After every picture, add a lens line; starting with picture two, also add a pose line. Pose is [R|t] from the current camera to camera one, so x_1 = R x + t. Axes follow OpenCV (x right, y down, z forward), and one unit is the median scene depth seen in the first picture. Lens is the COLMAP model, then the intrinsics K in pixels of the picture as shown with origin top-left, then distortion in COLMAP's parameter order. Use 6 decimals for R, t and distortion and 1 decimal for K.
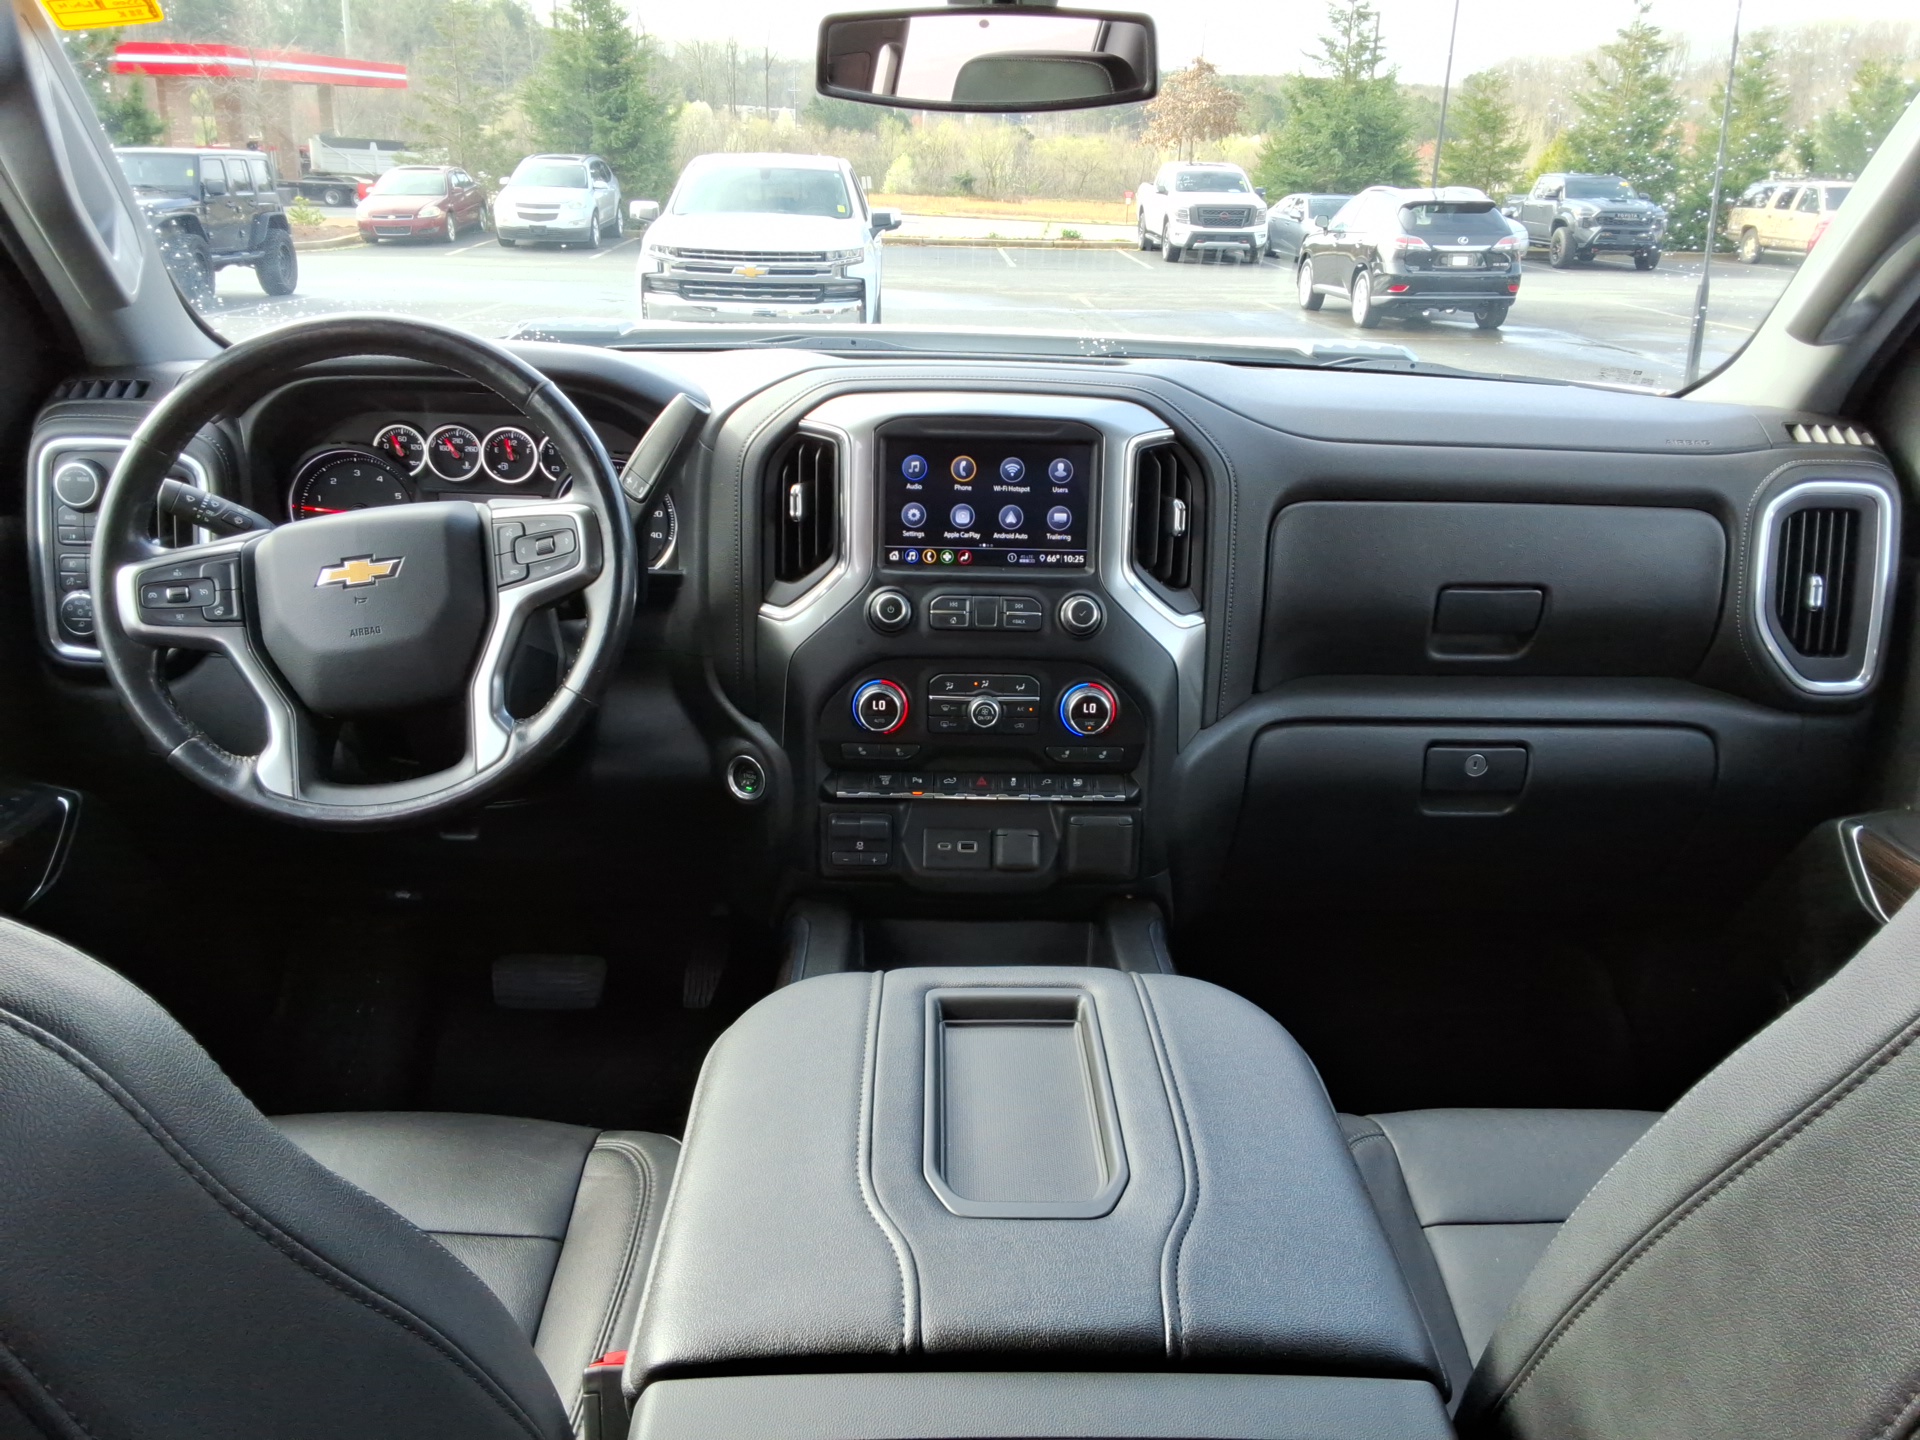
lens RADIAL K [[1546.7, 0, 972.6], [0, 1546.7, 688.8], [0, 0, 1]] dist [0.115461, -0.203768]
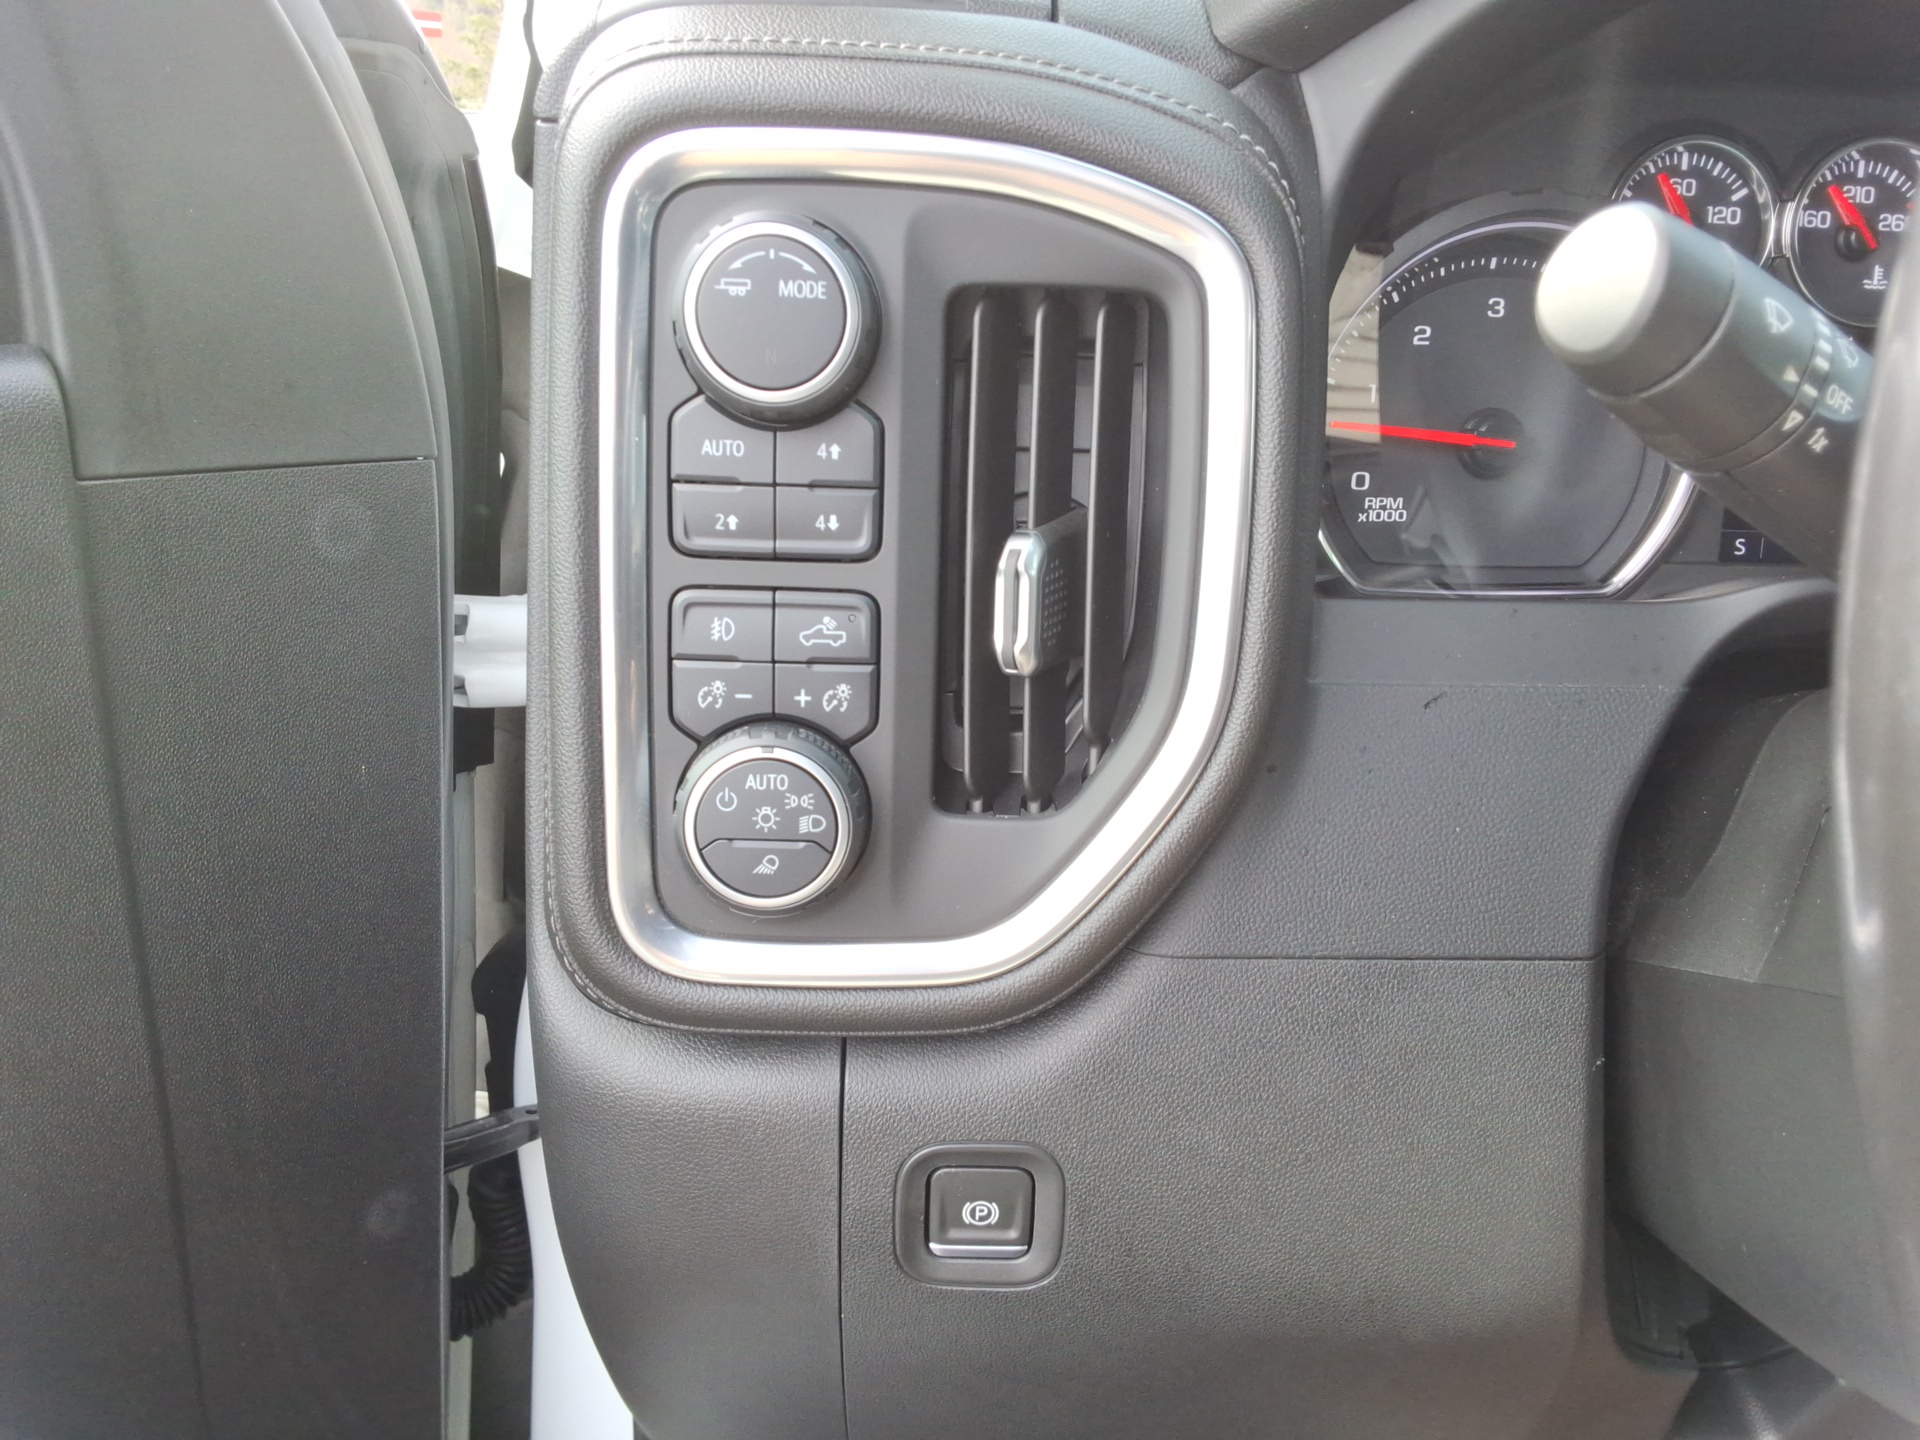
lens RADIAL K [[1548.6, 0, 962.1], [0, 1548.6, 721.5], [0, 0, 1]] dist [0.111098, -0.201409]
pose [[0.999722, 0.003027, -0.023367, -0.528613], [-0.002042, 0.999113, 0.042071, -0.075347], [0.023473, -0.042011, 0.998841, 0.744919]]
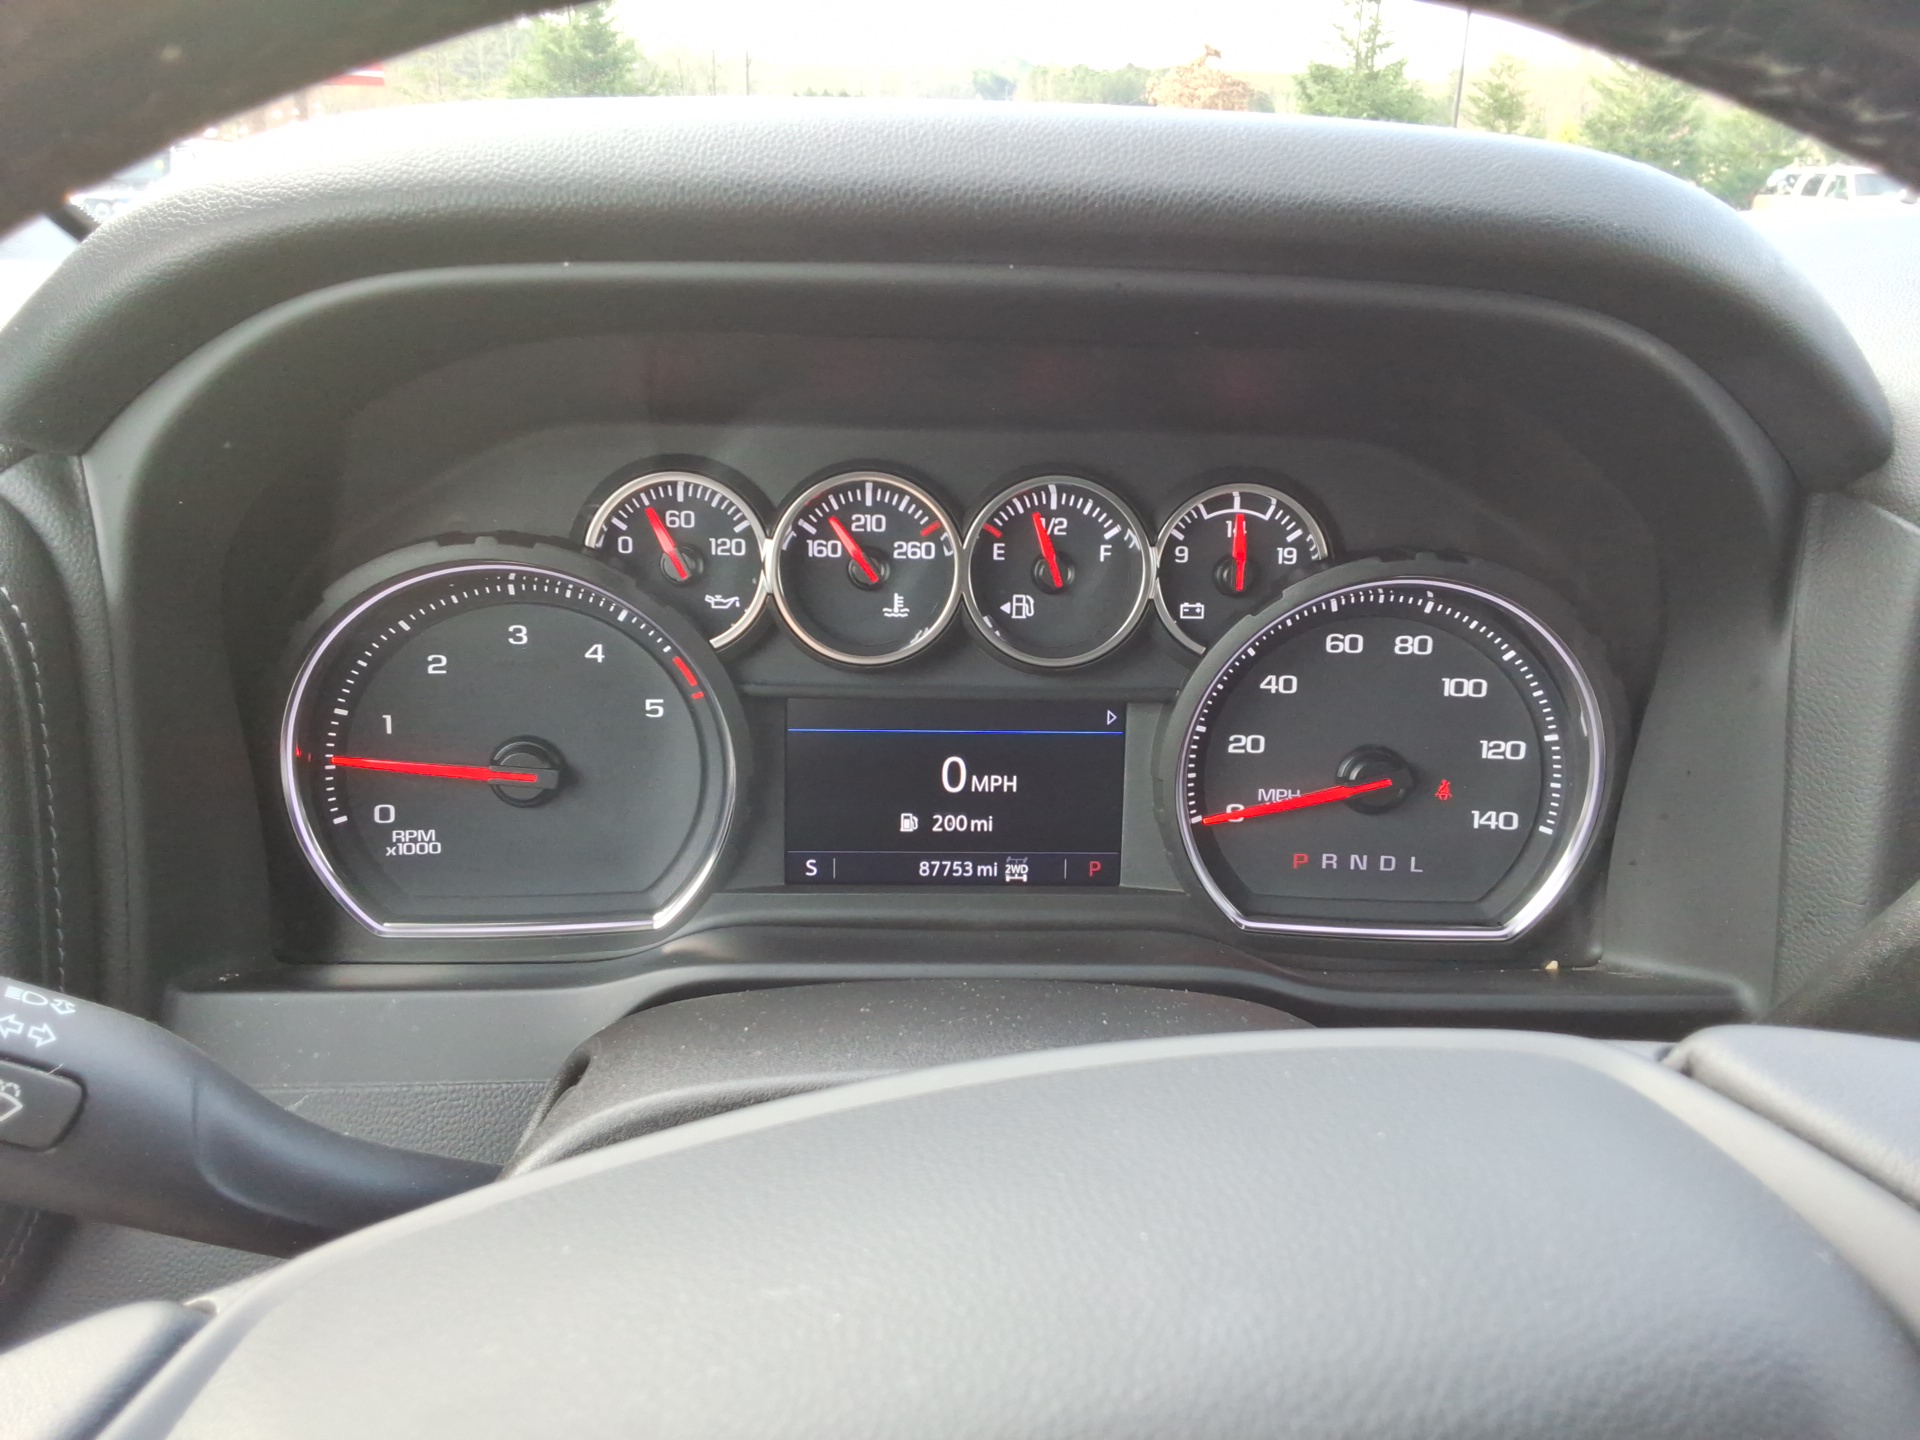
lens RADIAL K [[1543.9, 0, 972.3], [0, 1543.9, 694.1], [0, 0, 1]] dist [0.130369, -0.216064]
pose [[0.999834, -0.010635, 0.014820, -0.337506], [0.010597, 0.999940, 0.002630, -0.136572], [-0.014848, -0.002472, 0.999887, 0.765700]]
